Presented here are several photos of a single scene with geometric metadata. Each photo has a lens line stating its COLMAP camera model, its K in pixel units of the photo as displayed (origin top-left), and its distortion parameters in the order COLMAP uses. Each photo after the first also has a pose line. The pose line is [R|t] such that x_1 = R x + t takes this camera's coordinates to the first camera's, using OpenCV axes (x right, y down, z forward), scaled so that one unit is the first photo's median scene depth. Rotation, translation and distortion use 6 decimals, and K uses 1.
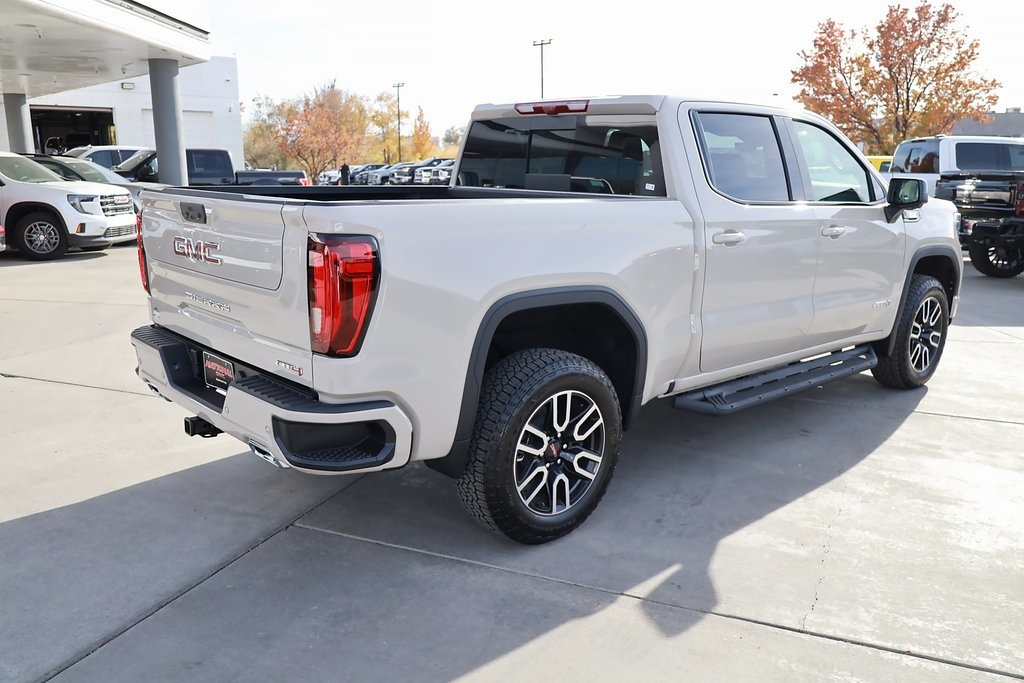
lens RADIAL K [[830.6, 0, 524.2], [0, 830.6, 339.4], [0, 0, 1]] dist [-0.006326, 0.000911]
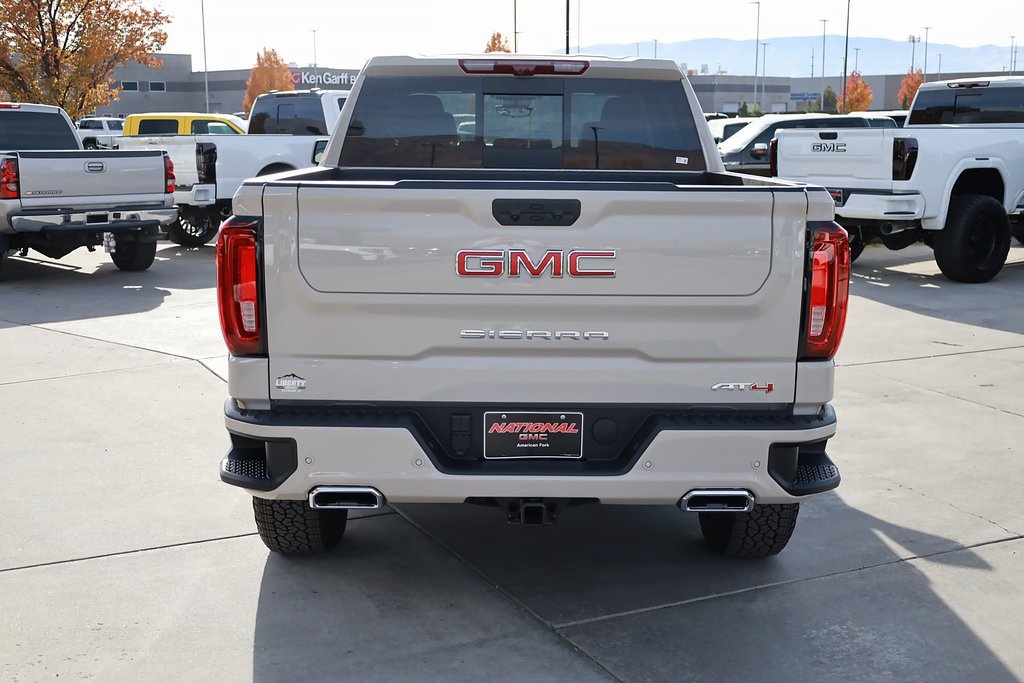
lens RADIAL K [[1214.5, 0, 512.0], [0, 1214.5, 341.5], [0, 0, 1]] dist [-0.008259, 0.021445]
pose [[0.661351, -0.136842, 0.737488, -0.903960], [0.156992, 0.986694, 0.042298, -0.067750], [-0.733463, 0.087806, 0.674034, 0.236428]]
